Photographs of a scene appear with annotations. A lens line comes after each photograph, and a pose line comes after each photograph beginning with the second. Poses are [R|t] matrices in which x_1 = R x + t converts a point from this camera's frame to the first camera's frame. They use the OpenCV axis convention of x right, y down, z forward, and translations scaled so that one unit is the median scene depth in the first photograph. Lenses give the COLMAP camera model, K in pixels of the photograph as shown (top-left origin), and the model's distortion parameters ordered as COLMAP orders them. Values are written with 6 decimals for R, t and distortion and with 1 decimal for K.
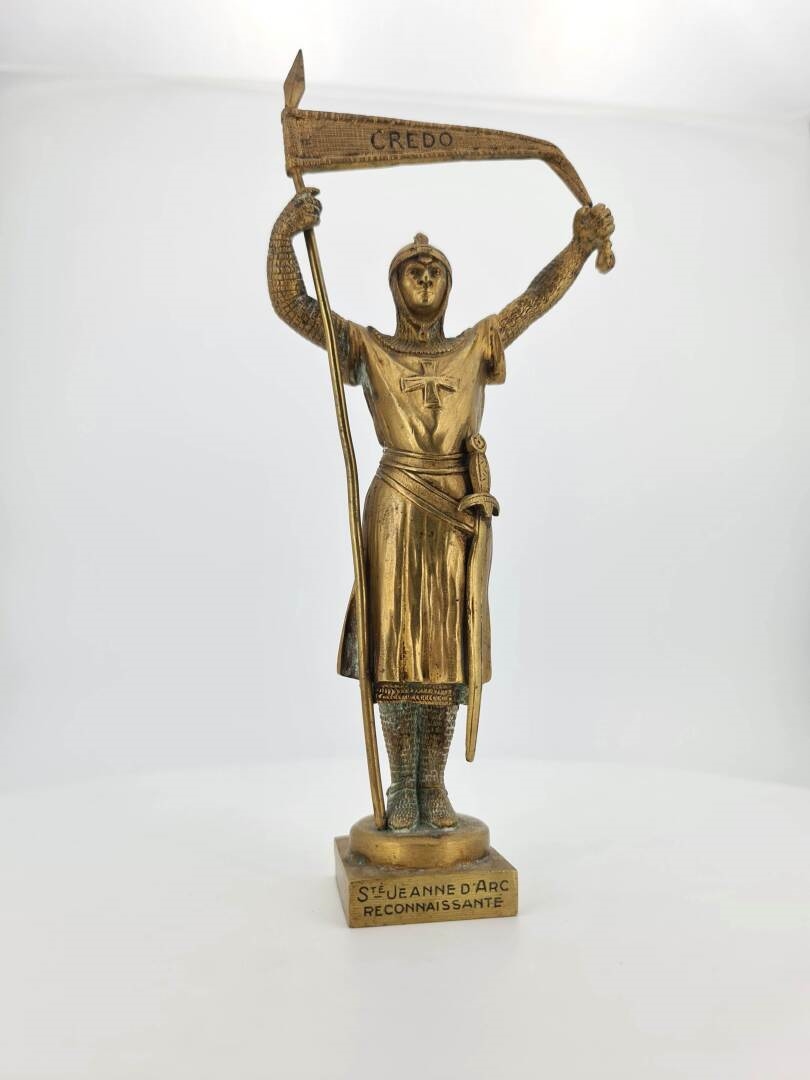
lens RADIAL K [[835.2, 0, 405.0], [0, 835.2, 540.0], [0, 0, 1]] dist [-0.095909, 0.144147]
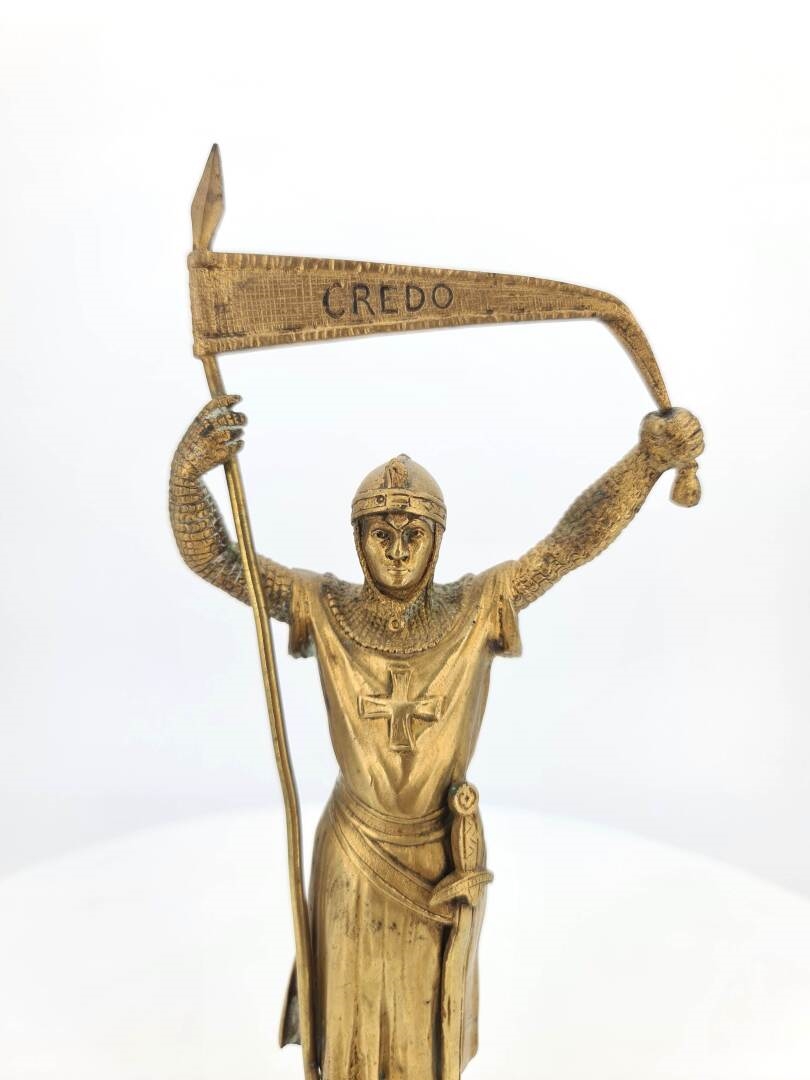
lens RADIAL K [[835.2, 0, 405.0], [0, 835.2, 540.0], [0, 0, 1]] dist [-0.095909, 0.144147]
pose [[0.993696, 0.035822, -0.106235, 0.096642], [-0.011312, 0.974779, 0.222887, -0.452047], [0.111540, -0.220280, 0.969038, 0.346567]]
